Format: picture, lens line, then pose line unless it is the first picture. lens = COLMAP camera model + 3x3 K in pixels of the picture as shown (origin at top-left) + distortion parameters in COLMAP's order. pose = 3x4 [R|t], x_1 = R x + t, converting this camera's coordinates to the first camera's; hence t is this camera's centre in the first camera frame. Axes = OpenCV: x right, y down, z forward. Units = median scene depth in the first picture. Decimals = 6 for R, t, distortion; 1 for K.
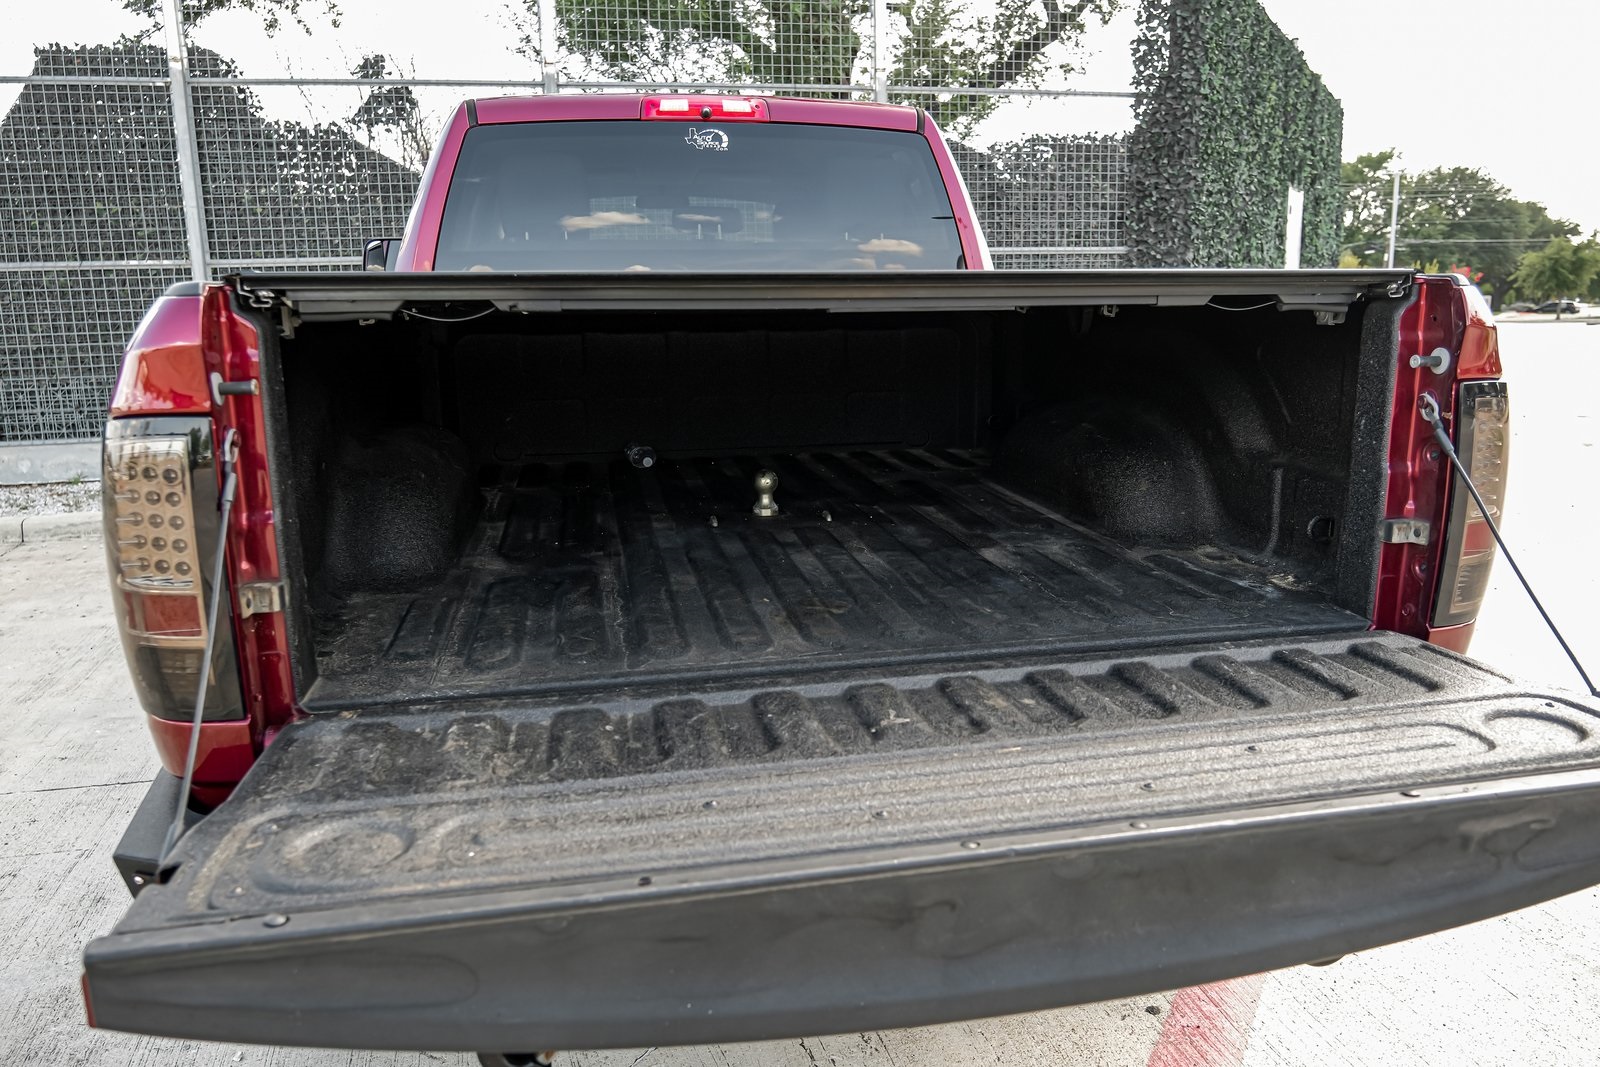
lens RADIAL K [[1133.0, 0, 817.8], [0, 1133.0, 519.7], [0, 0, 1]] dist [-0.025295, 0.006004]
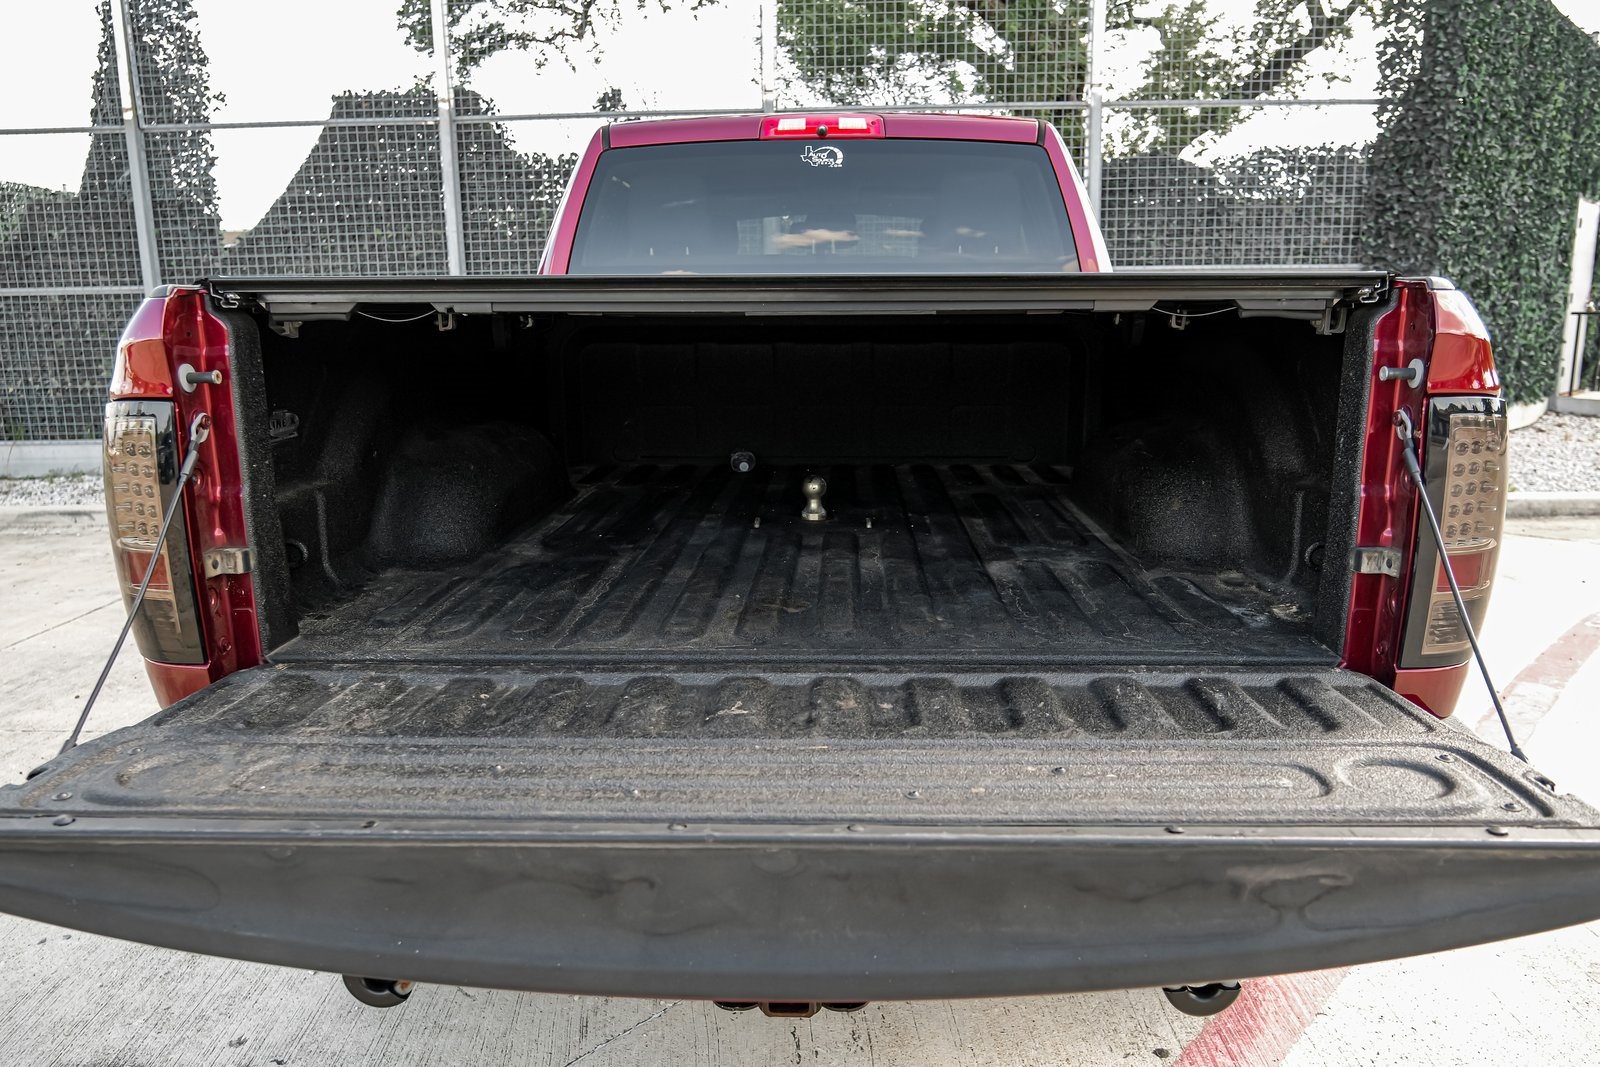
lens RADIAL K [[1109.2, 0, 817.0], [0, 1109.2, 544.4], [0, 0, 1]] dist [-0.029031, 0.013352]
pose [[0.973155, 0.050145, -0.224621, 0.059951], [-0.048408, 0.998740, 0.013237, 0.001537], [0.225002, -0.002009, 0.974356, 0.006481]]
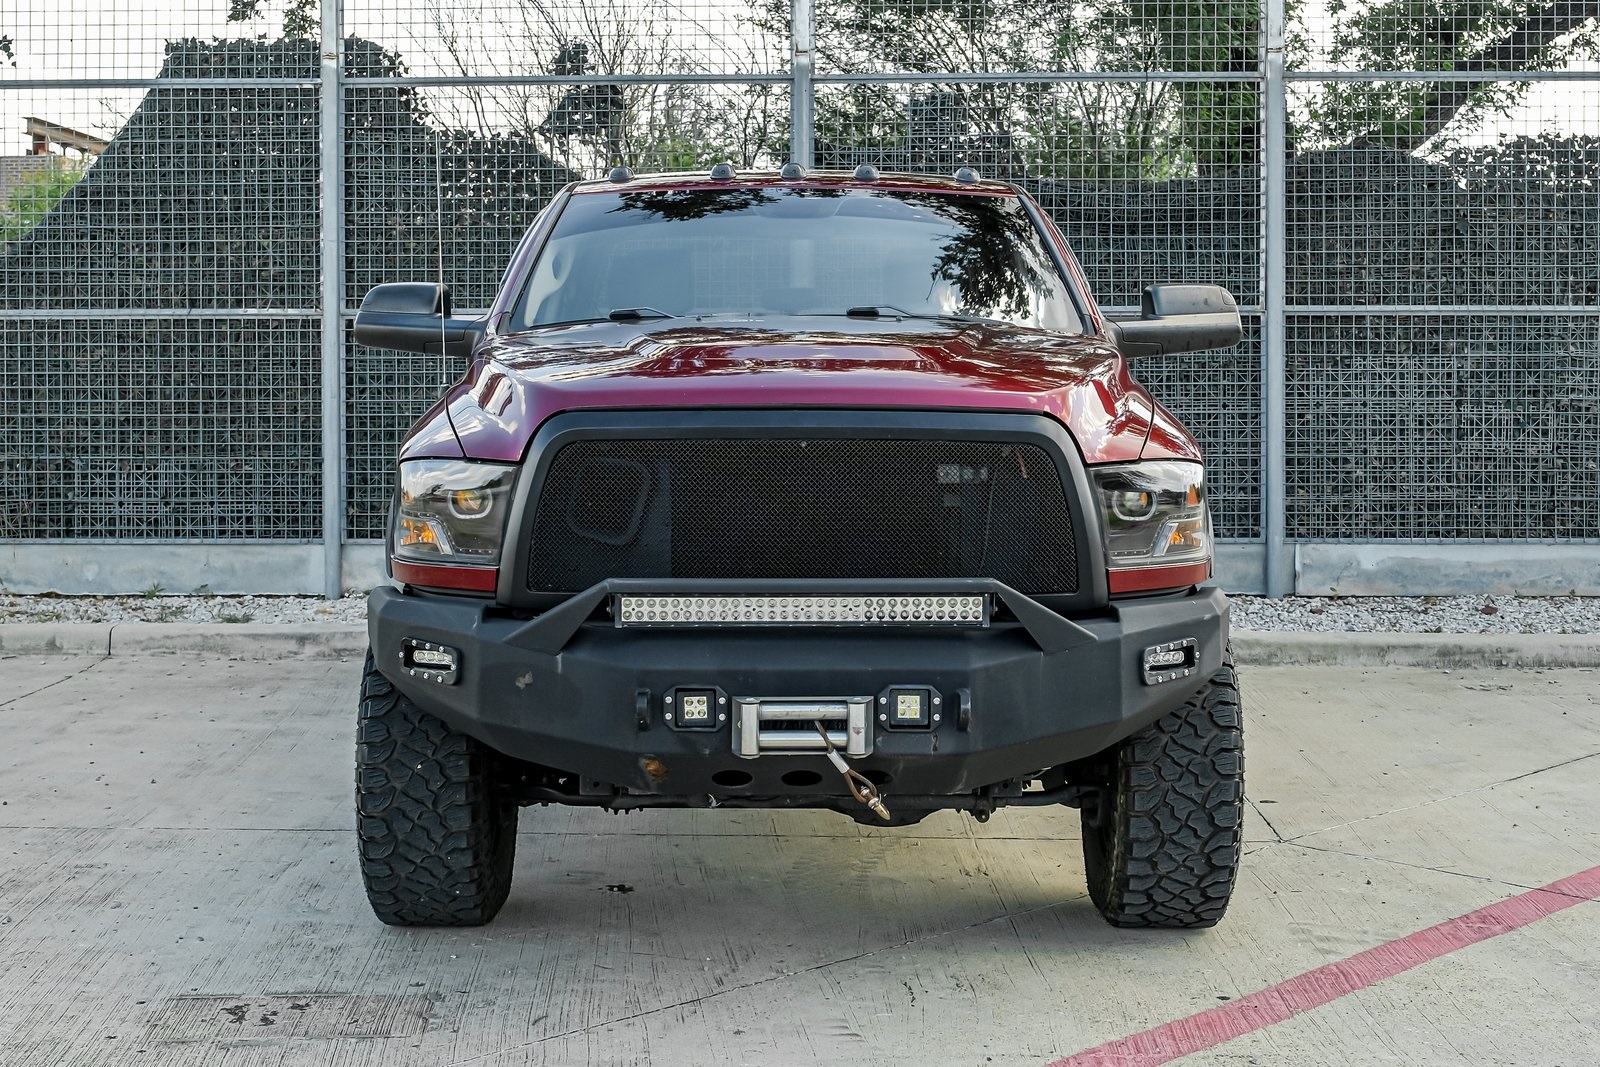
lens RADIAL K [[2313.7, 0, 814.5], [0, 2313.7, 450.1], [0, 0, 1]] dist [-0.014921, 0.011602]
pose [[0.973089, 0.025508, -0.229012, 0.122545], [-0.062491, 0.985822, -0.155724, 0.083986], [0.221793, 0.165844, 0.960887, -0.405199]]
